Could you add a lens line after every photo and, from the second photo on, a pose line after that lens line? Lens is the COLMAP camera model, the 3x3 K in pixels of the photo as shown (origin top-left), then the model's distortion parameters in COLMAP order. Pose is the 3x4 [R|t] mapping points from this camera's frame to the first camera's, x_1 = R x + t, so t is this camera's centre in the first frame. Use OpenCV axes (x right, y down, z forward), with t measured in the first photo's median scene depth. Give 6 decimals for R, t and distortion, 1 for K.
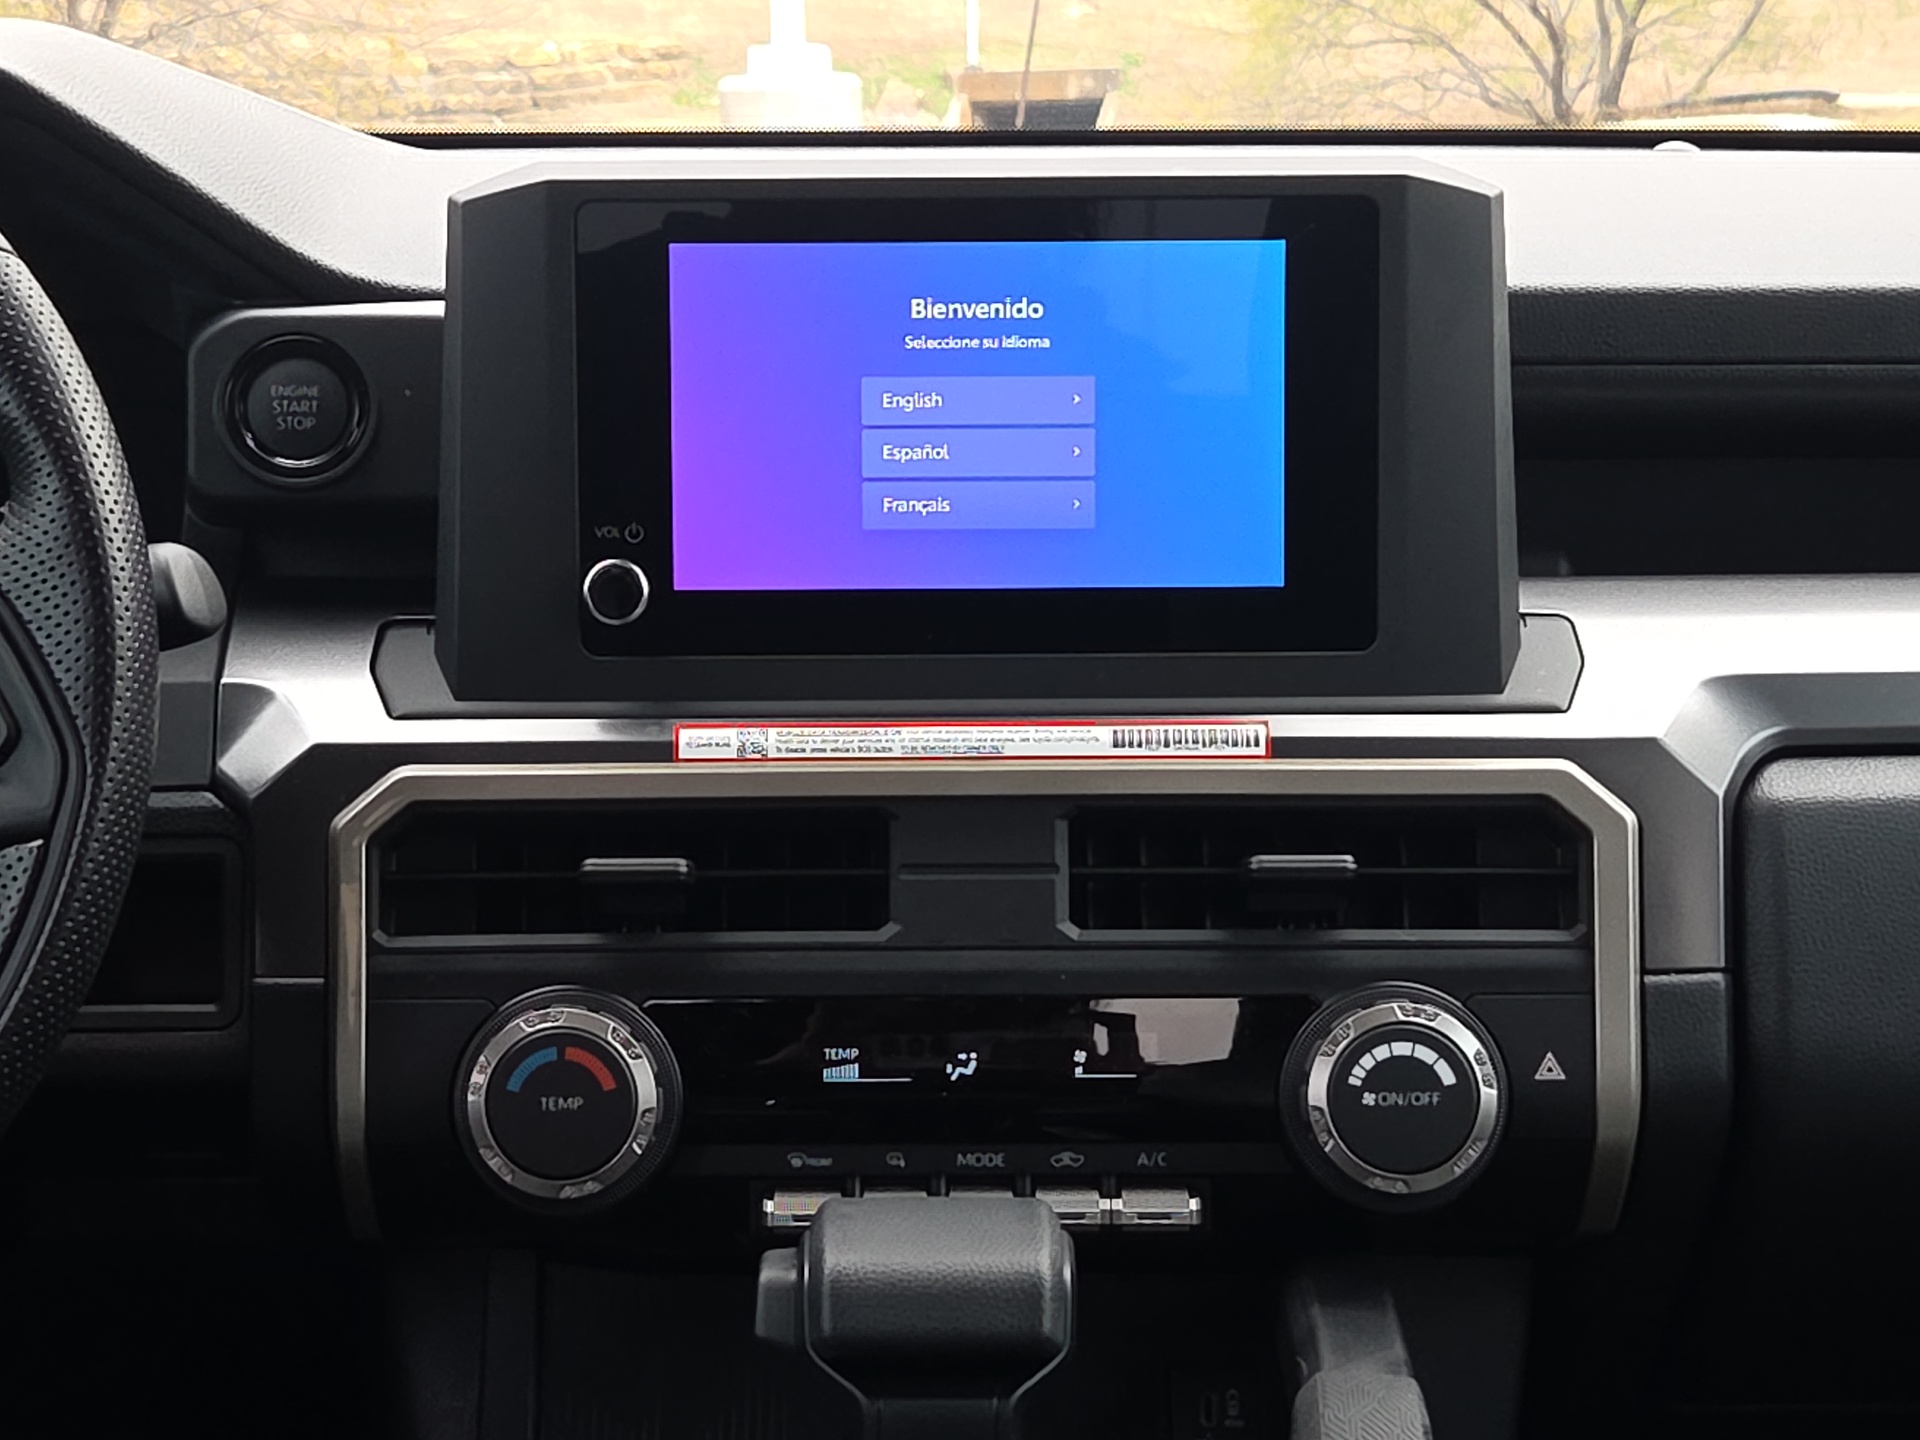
lens RADIAL K [[4019.5, 0, 922.9], [0, 4019.5, 700.4], [0, 0, 1]] dist [0.118415, 0.000000]
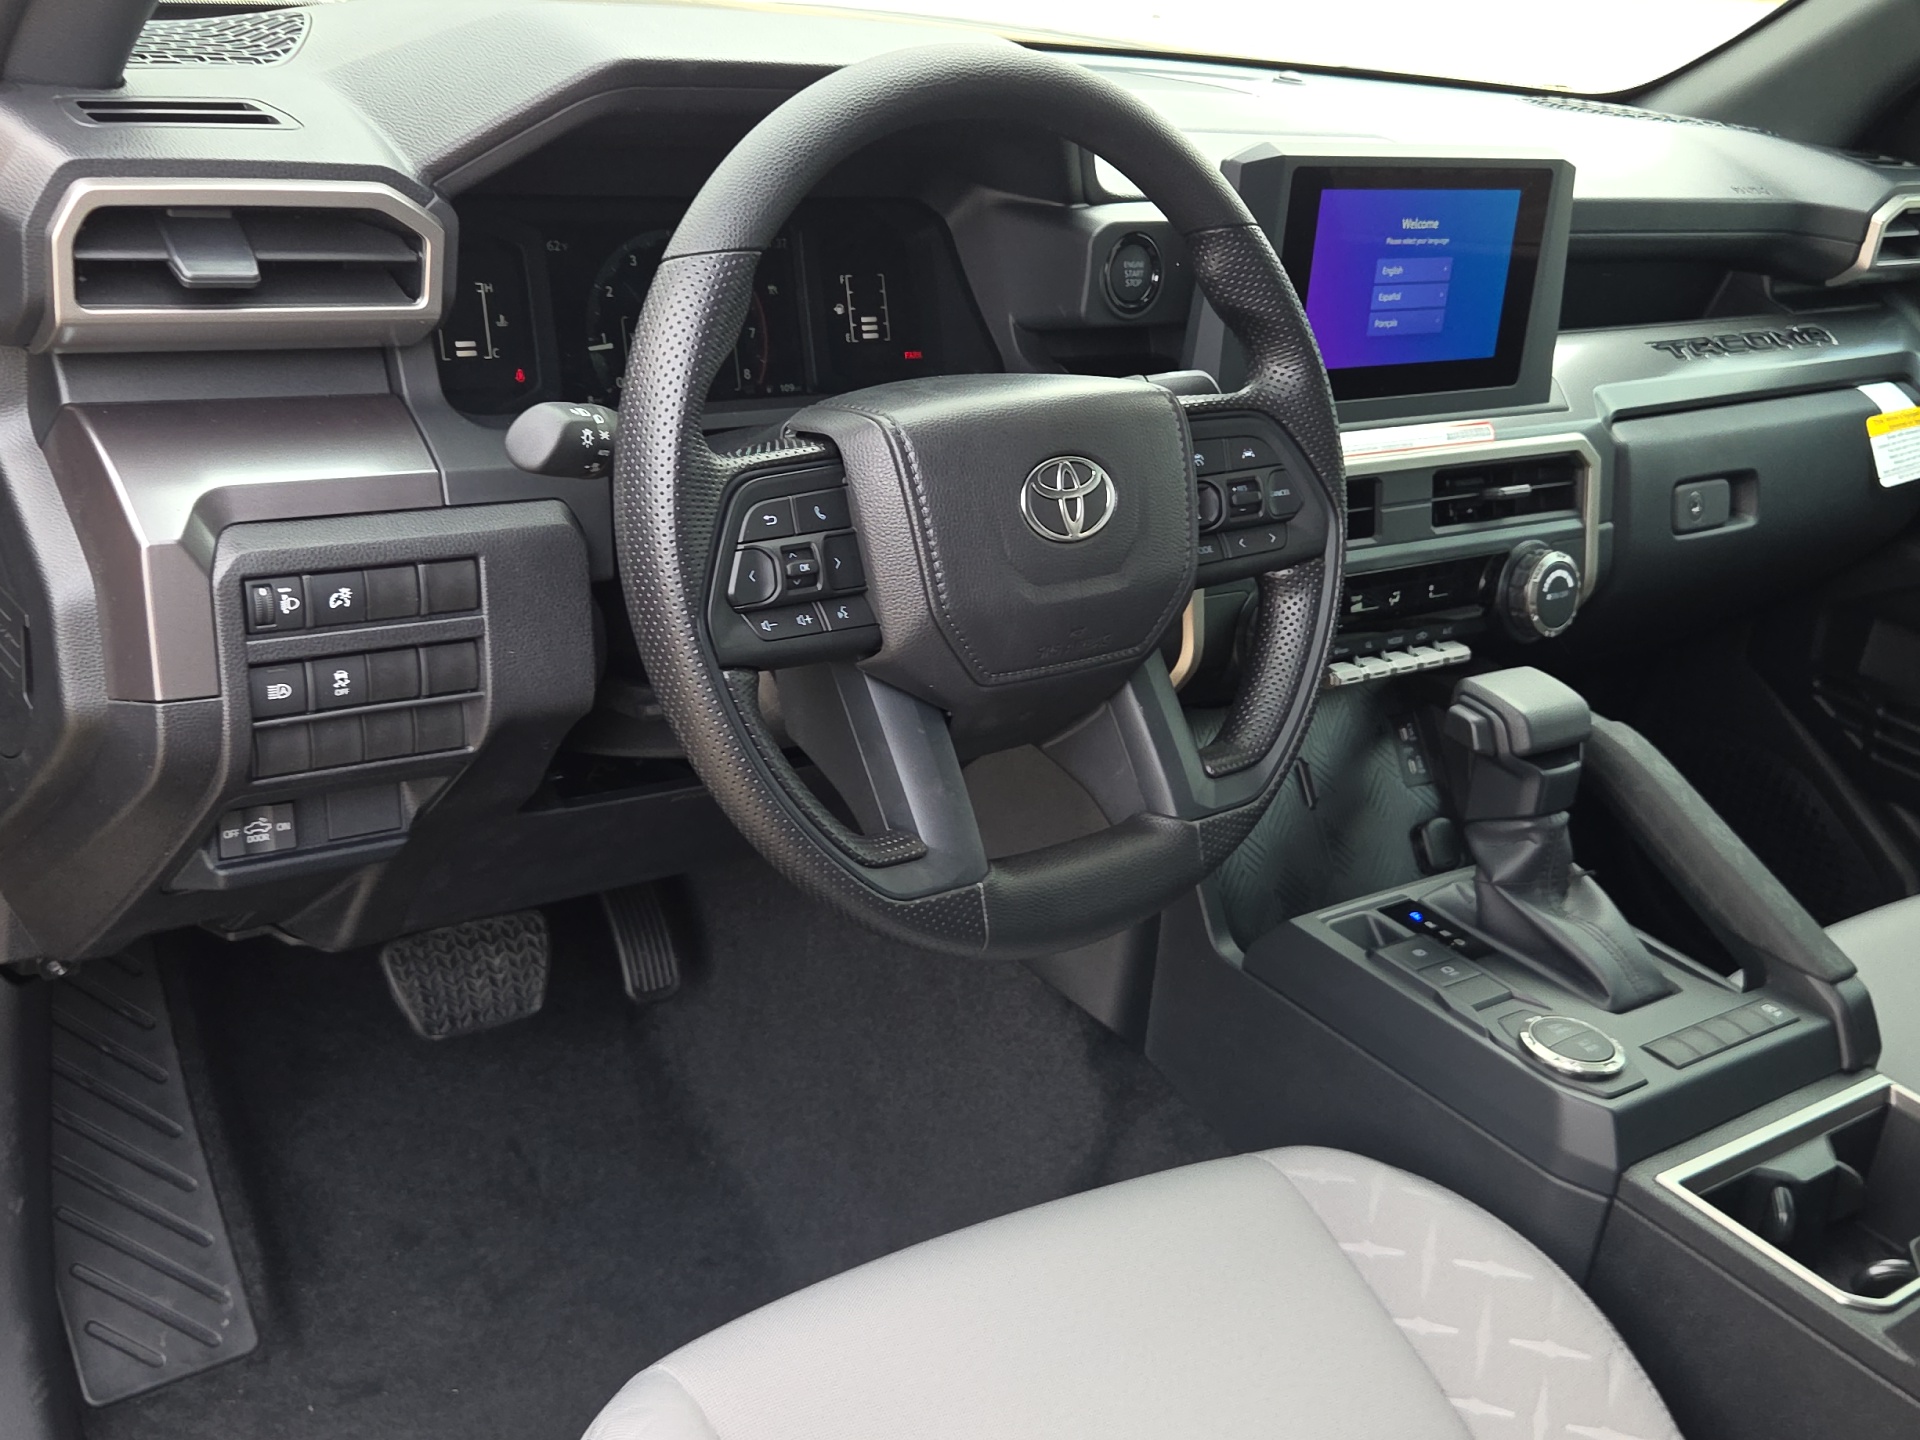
lens RADIAL K [[2183.4, 0, 972.7], [0, 2183.4, 690.8], [0, 0, 1]] dist [0.070681, 0.000000]
pose [[0.773268, -0.130744, 0.620454, -0.870290], [-0.030869, 0.969589, 0.242786, -0.131256], [-0.633328, -0.206892, 0.745716, 0.282431]]
